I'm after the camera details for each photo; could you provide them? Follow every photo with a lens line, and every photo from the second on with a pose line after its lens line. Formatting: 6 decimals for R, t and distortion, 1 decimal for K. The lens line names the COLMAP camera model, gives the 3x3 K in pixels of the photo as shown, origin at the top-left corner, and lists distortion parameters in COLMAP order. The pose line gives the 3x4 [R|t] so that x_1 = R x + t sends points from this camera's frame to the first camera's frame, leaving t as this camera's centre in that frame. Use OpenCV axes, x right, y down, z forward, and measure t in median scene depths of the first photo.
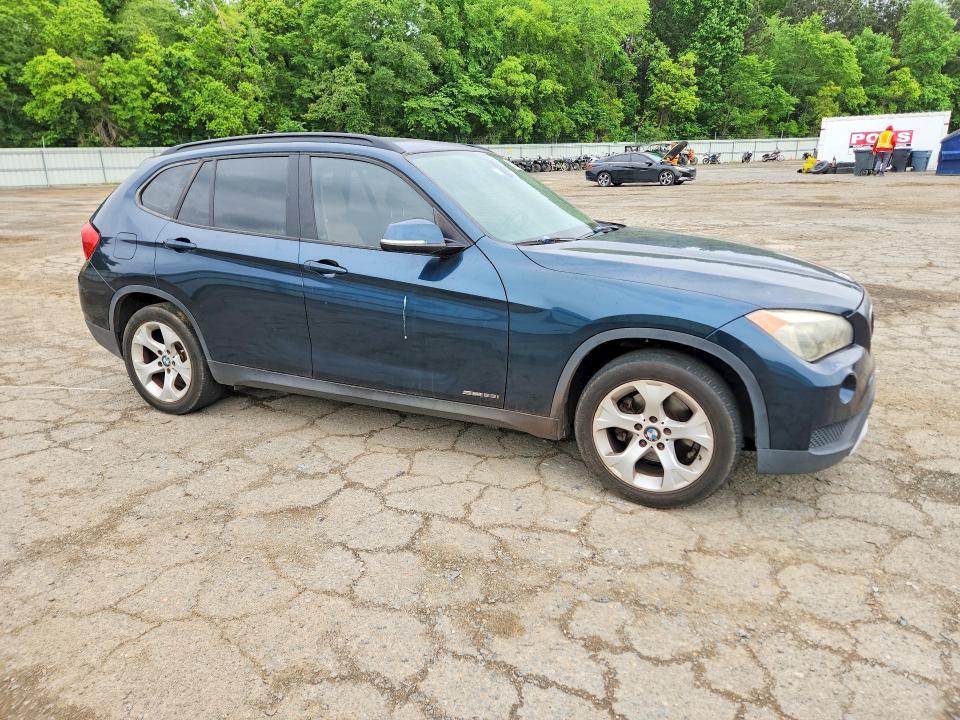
lens RADIAL K [[768.2, 0, 483.1], [0, 768.2, 356.6], [0, 0, 1]] dist [0.061992, -0.060596]
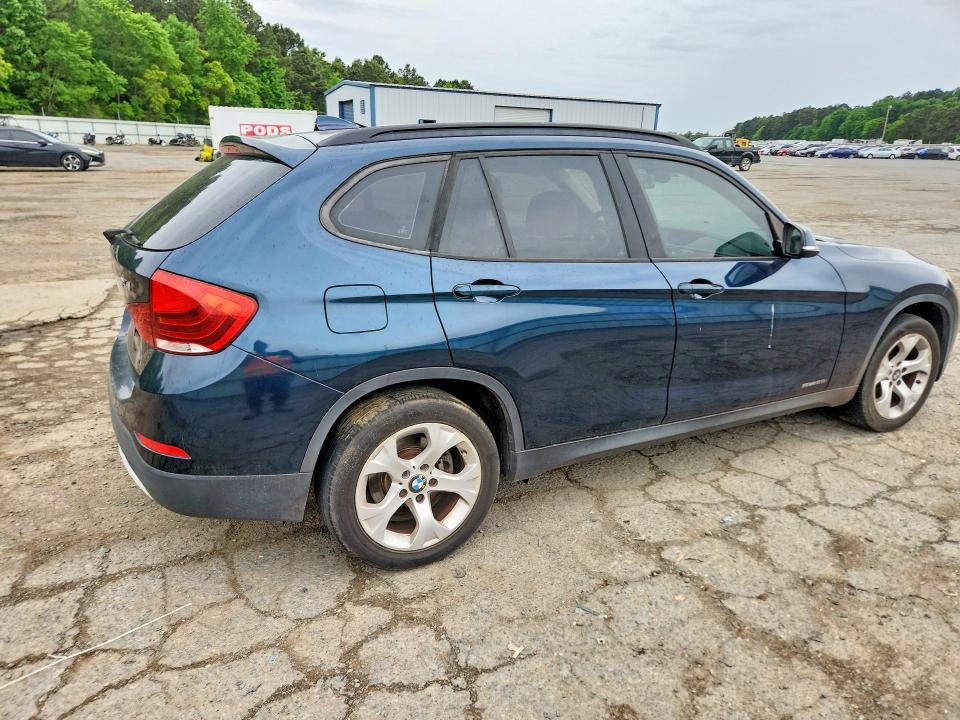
lens RADIAL K [[768.2, 0, 481.5], [0, 768.2, 364.9], [0, 0, 1]] dist [0.061992, -0.060596]
pose [[0.495599, -0.203072, 0.844478, -0.252515], [0.176685, 0.975525, 0.130894, -0.044168], [-0.850390, 0.084336, 0.519349, 0.183329]]
